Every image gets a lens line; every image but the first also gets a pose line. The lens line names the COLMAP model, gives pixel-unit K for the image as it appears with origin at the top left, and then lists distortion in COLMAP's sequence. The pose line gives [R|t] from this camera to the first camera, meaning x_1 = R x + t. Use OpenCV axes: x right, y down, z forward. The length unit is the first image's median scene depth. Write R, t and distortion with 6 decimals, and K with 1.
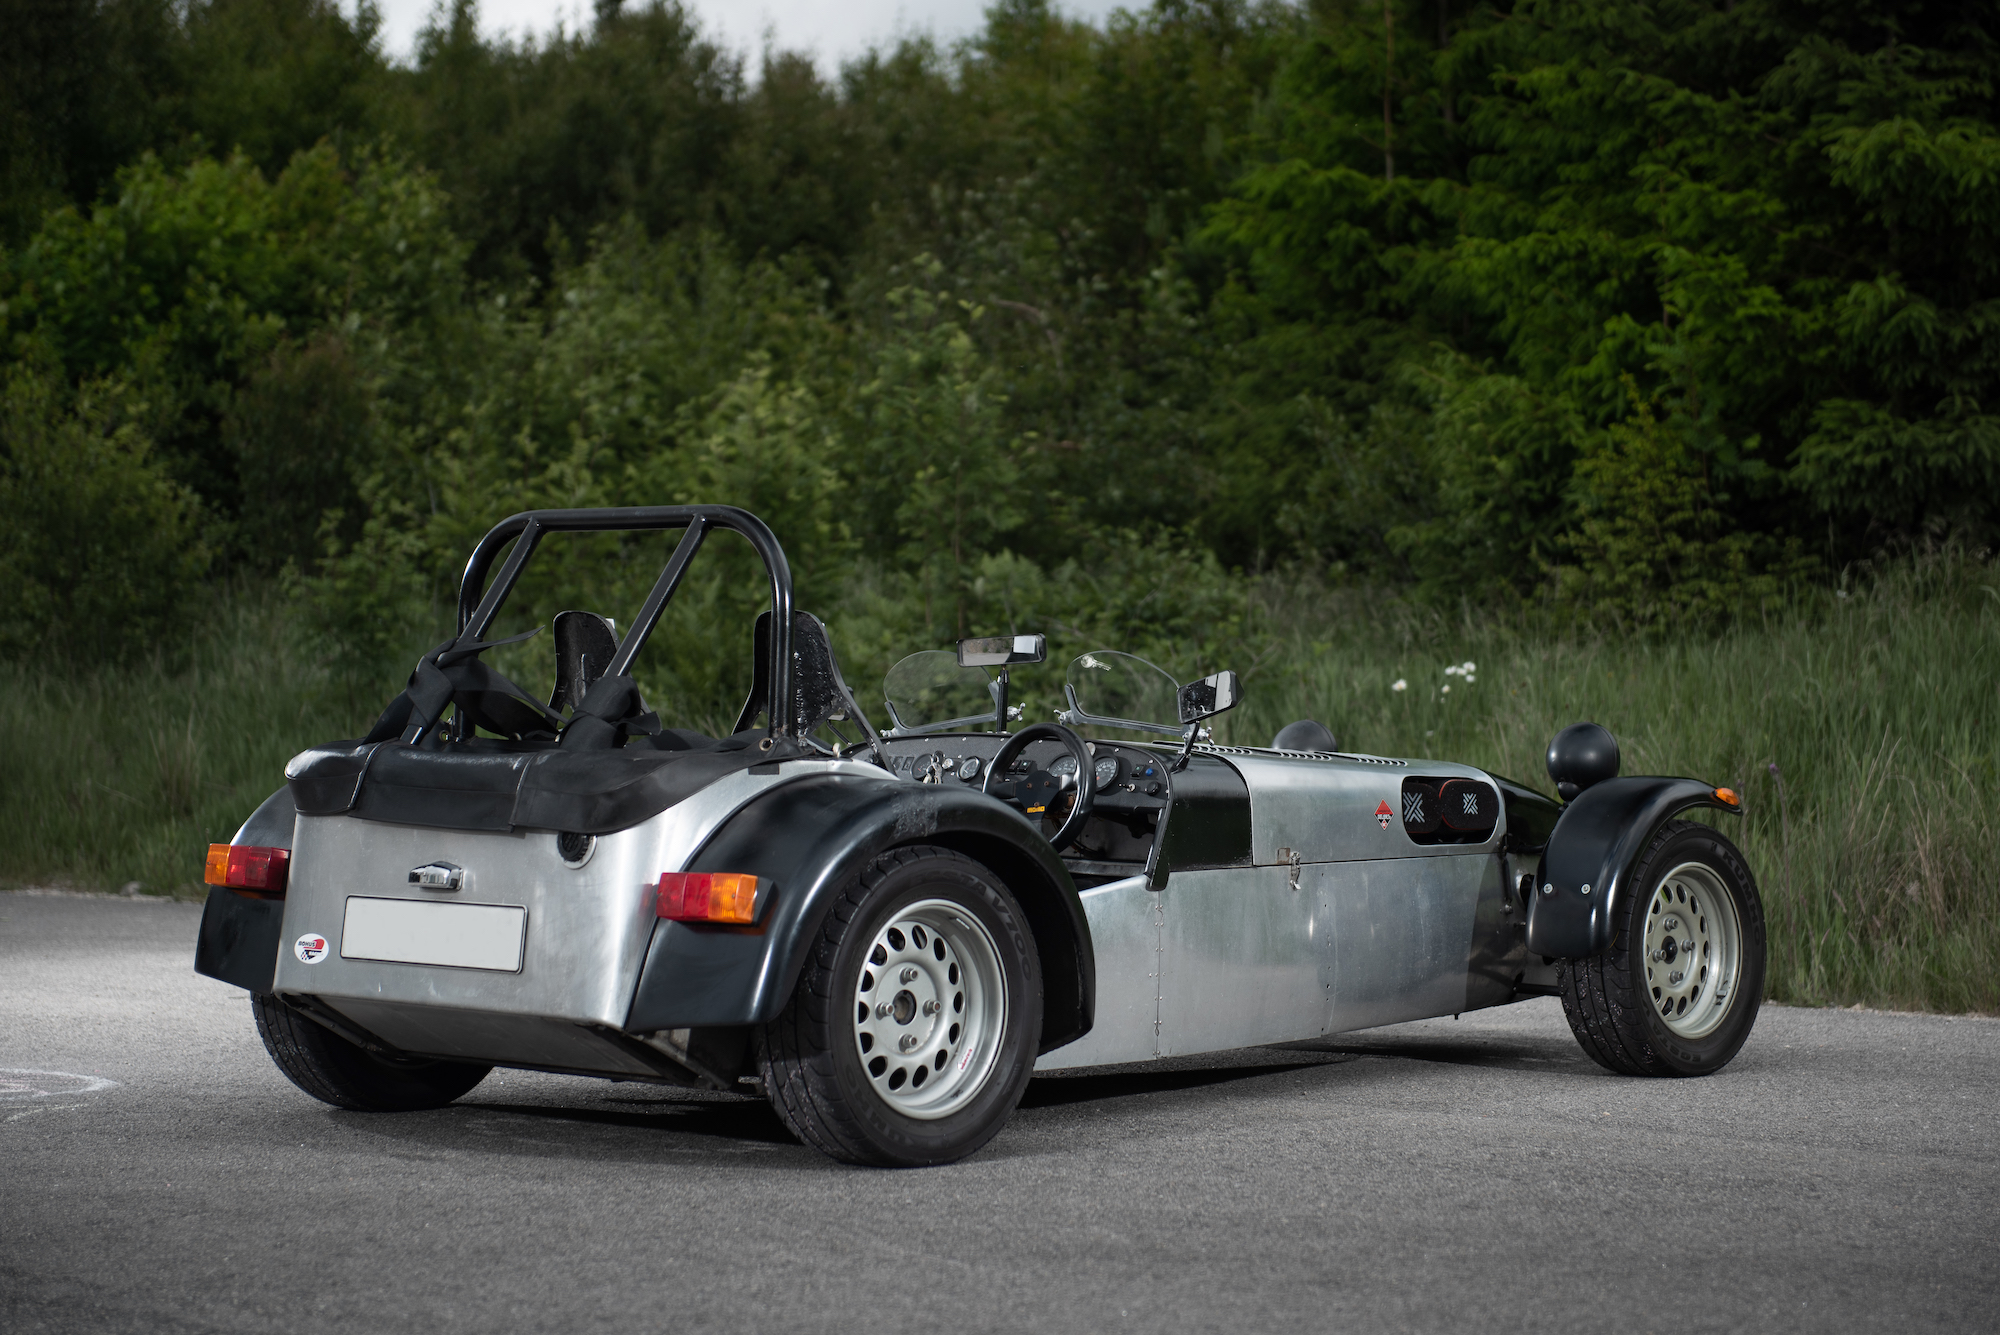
lens RADIAL K [[3929.2, 0, 1009.0], [0, 3929.2, 653.1], [0, 0, 1]] dist [0.124201, 0.000000]
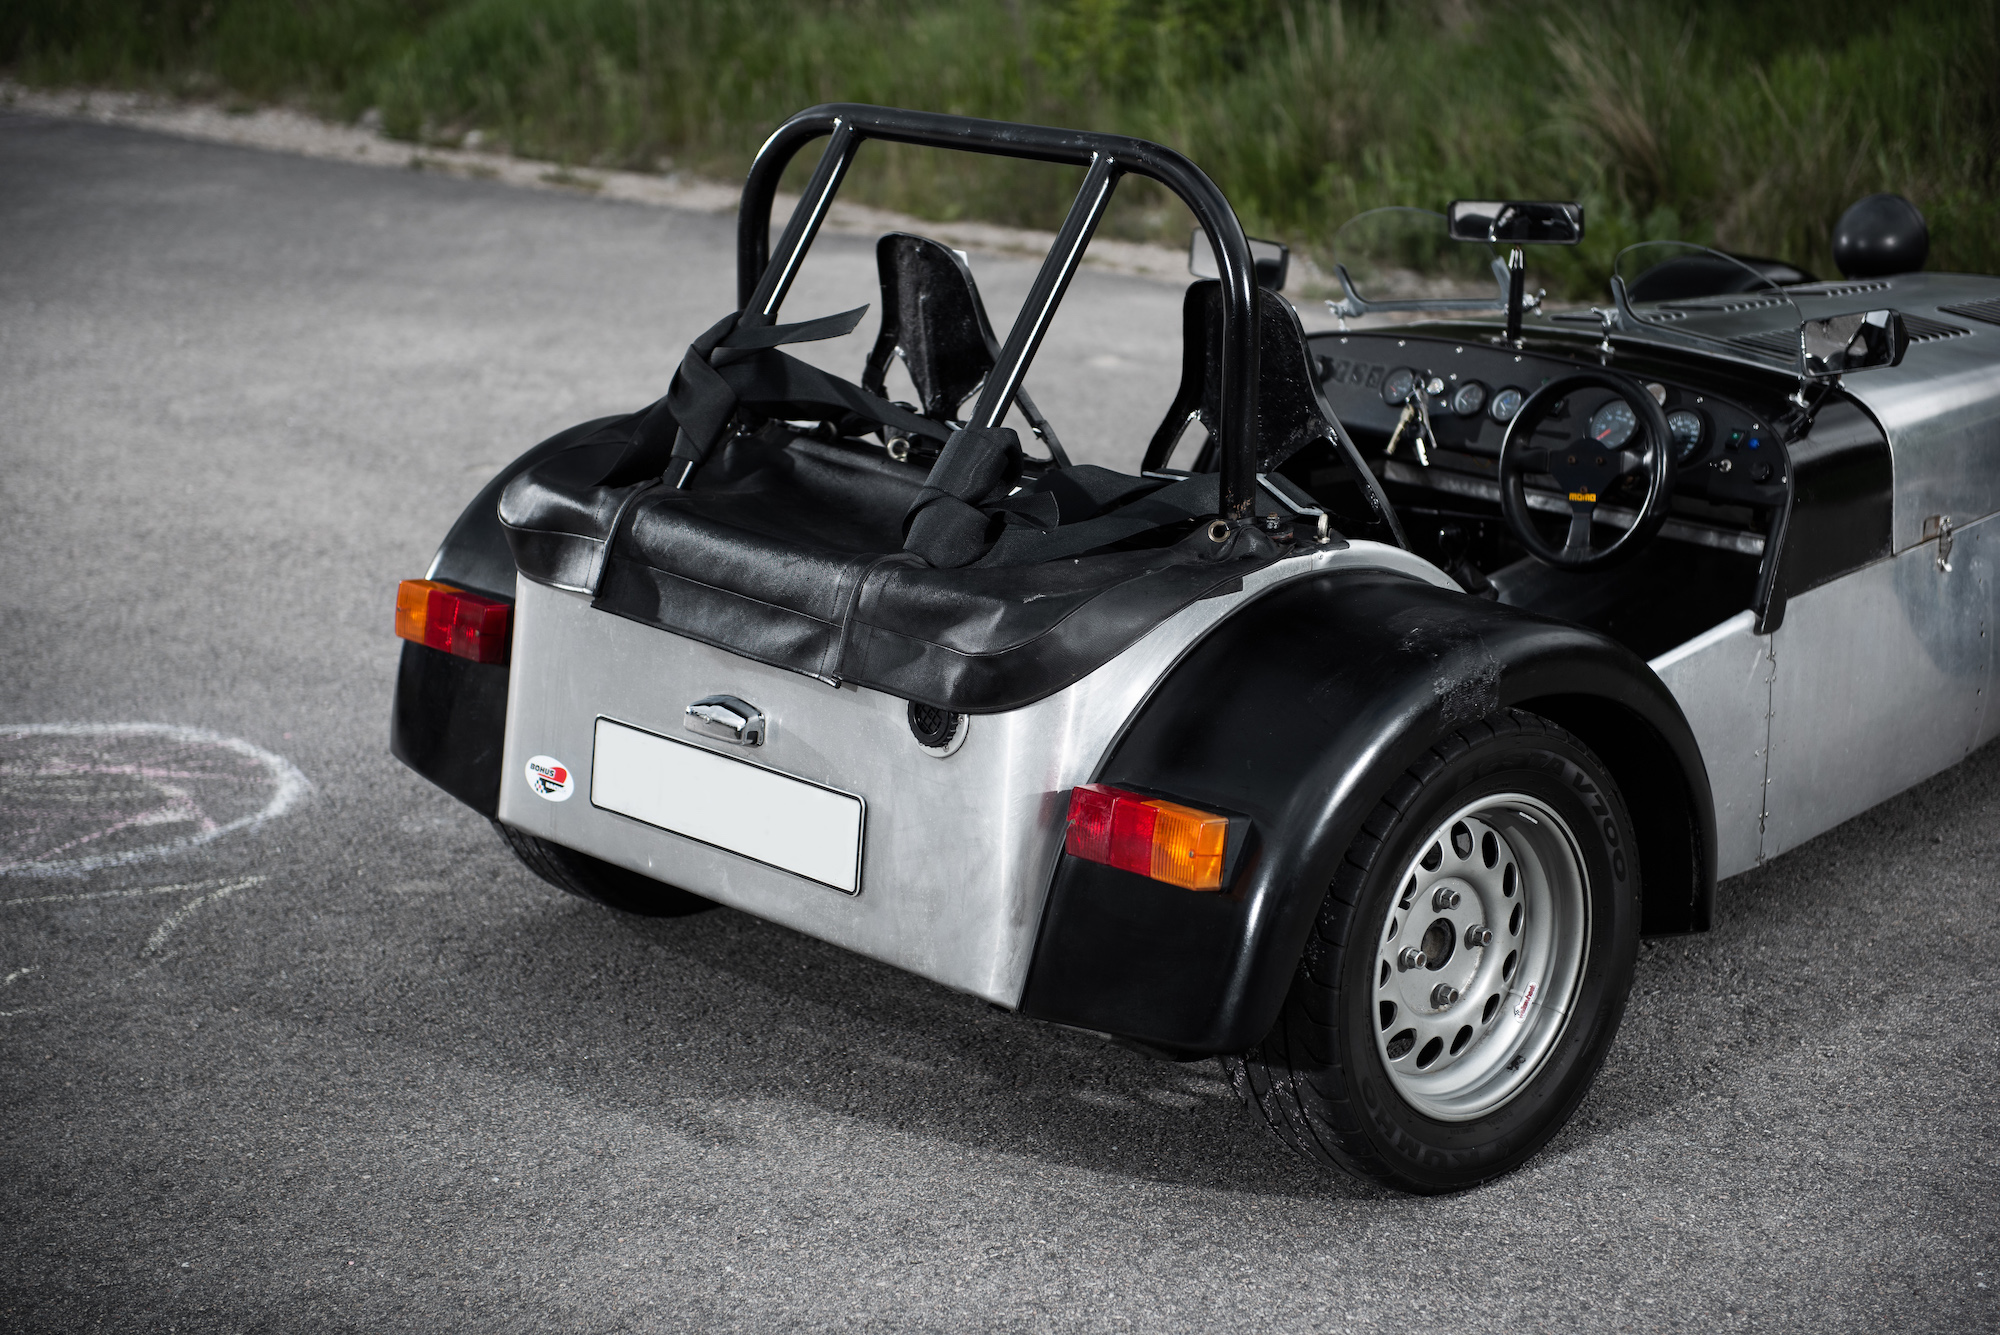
lens RADIAL K [[3929.2, 0, 1004.0], [0, 3929.2, 681.7], [0, 0, 1]] dist [0.124201, 0.000000]
pose [[0.997507, -0.004184, -0.070449, -0.052047], [0.021476, 0.968895, 0.246538, -0.115190], [0.067226, -0.247436, 0.966569, 0.366820]]
